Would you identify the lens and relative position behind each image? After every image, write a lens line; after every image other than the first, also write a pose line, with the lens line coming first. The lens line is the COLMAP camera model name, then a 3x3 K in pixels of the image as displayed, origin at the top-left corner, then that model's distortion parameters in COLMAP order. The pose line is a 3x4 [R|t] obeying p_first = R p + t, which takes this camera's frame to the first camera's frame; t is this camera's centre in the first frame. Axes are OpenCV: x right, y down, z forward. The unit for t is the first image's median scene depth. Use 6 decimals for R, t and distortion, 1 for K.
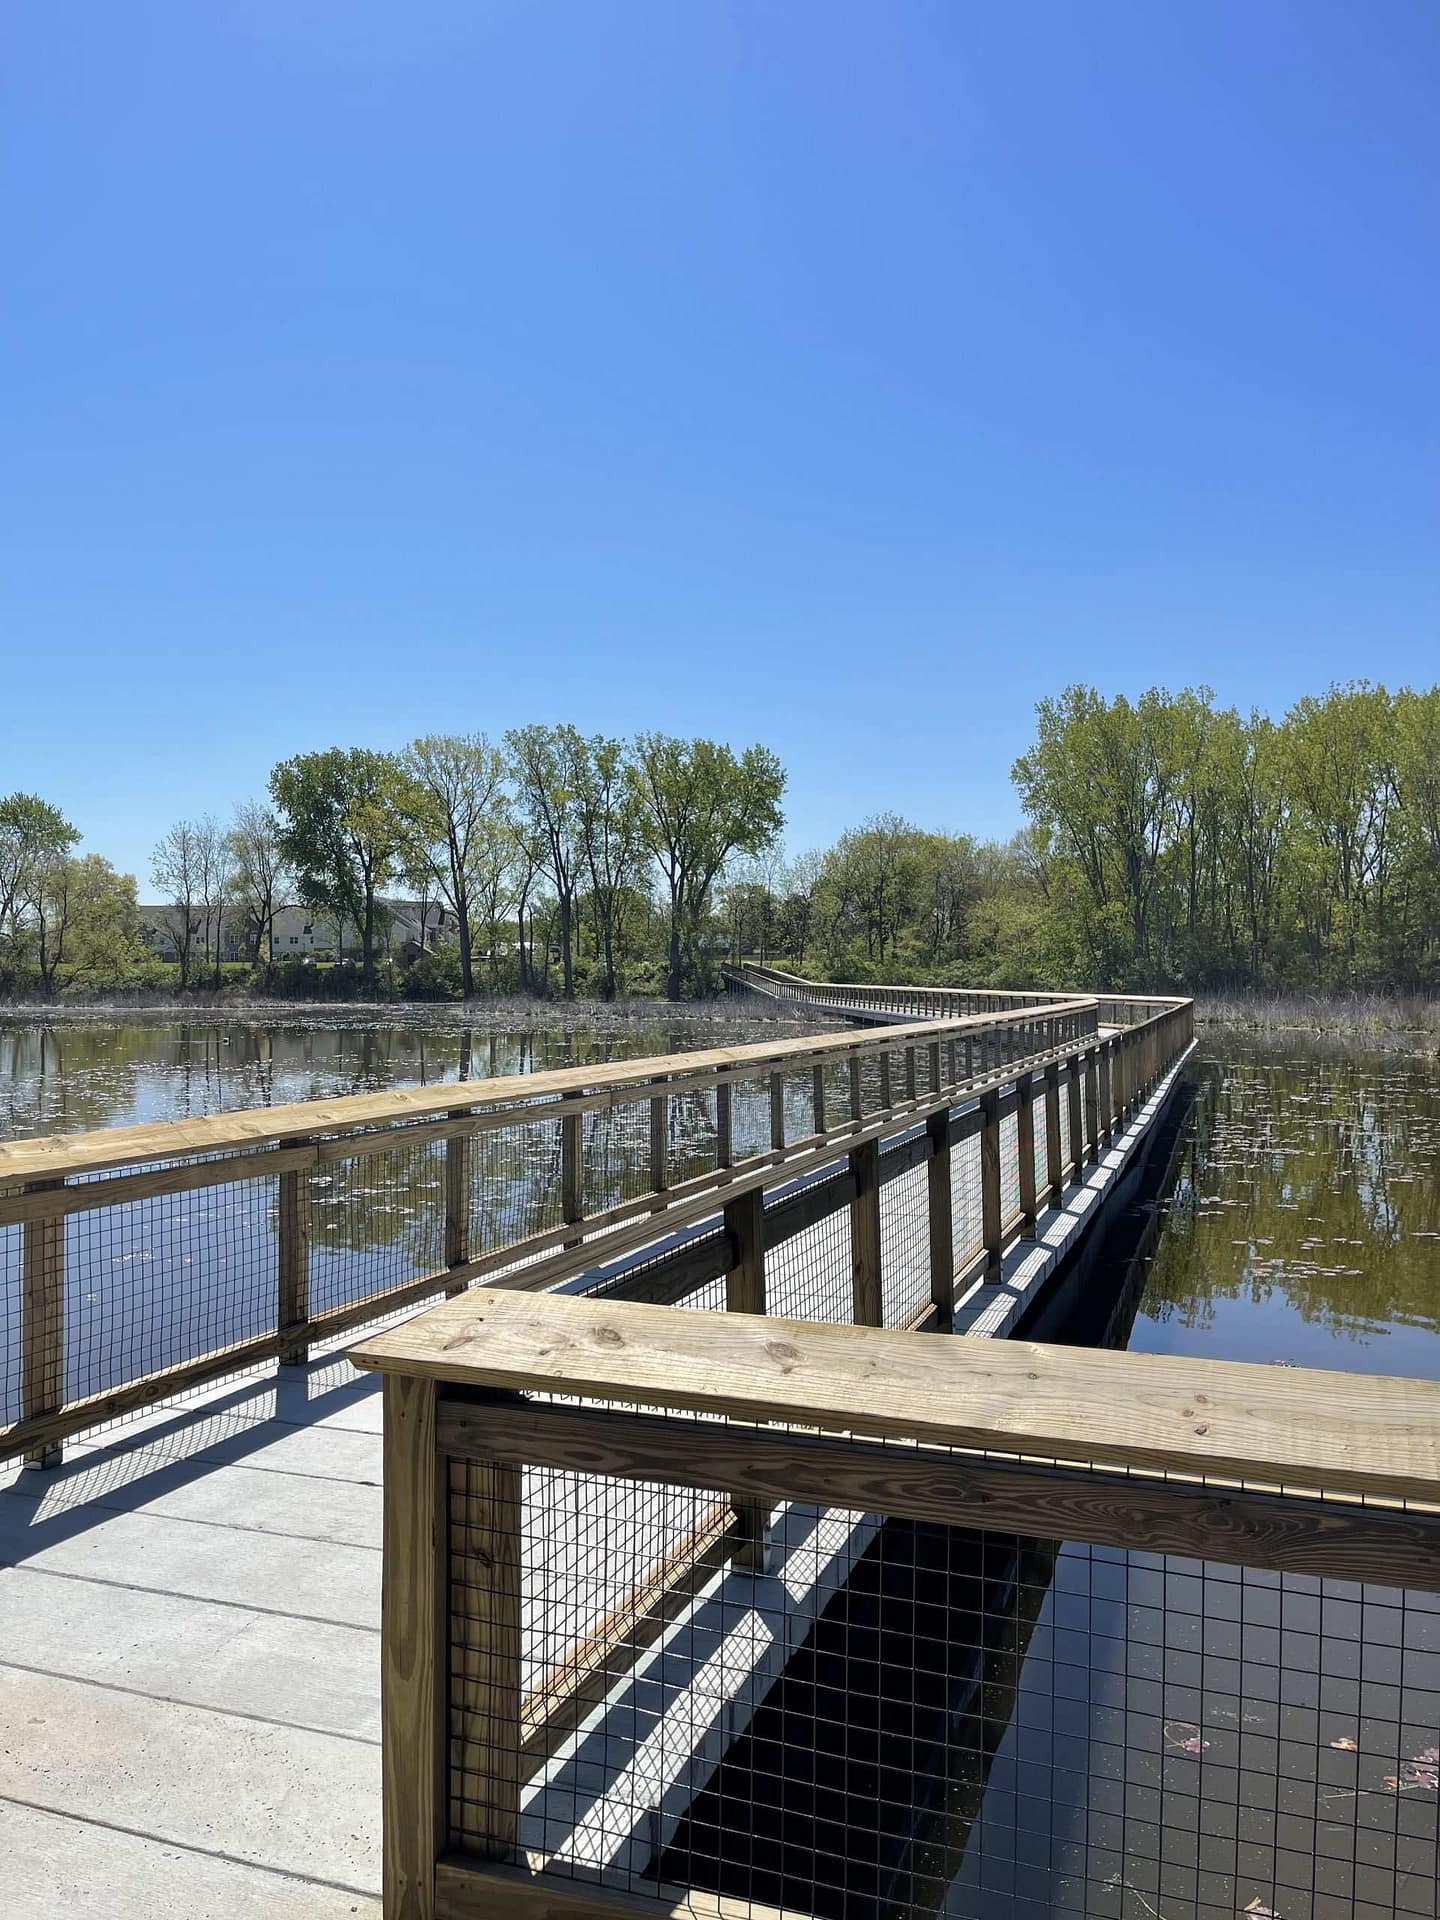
lens RADIAL K [[1364.1, 0, 717.9], [0, 1364.1, 1025.6], [0, 0, 1]] dist [0.028700, -0.003114]
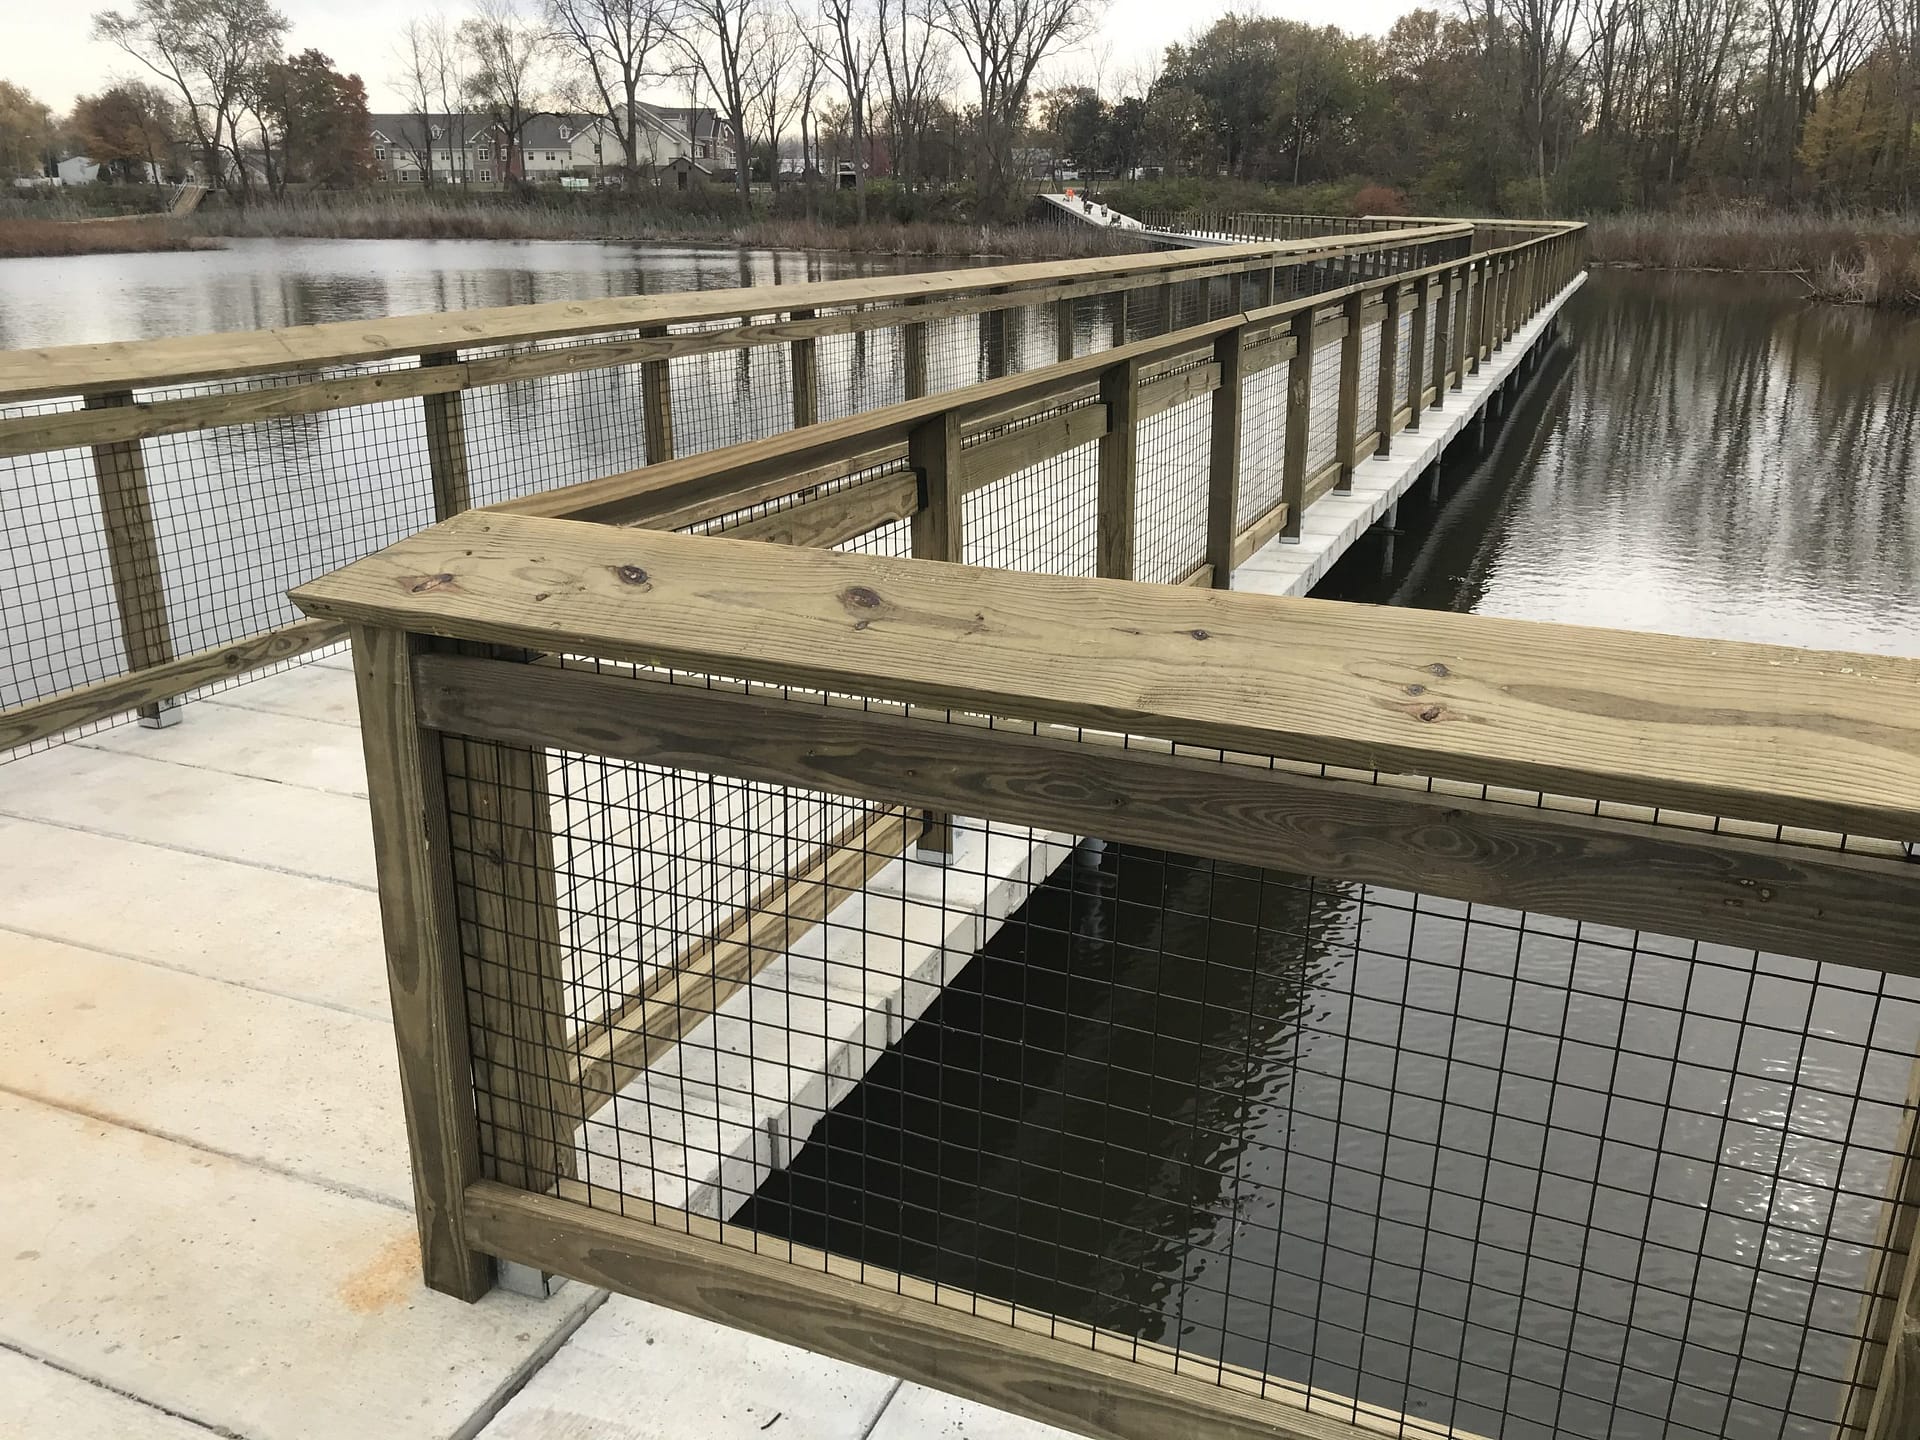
lens RADIAL K [[1465.8, 0, 961.6], [0, 1465.8, 720.2], [0, 0, 1]] dist [0.011913, -0.003197]
pose [[0.998627, 0.017240, -0.049468, 0.067135], [-0.001805, 0.955057, 0.296417, 0.035772], [0.052355, -0.295921, 0.953777, 0.126842]]
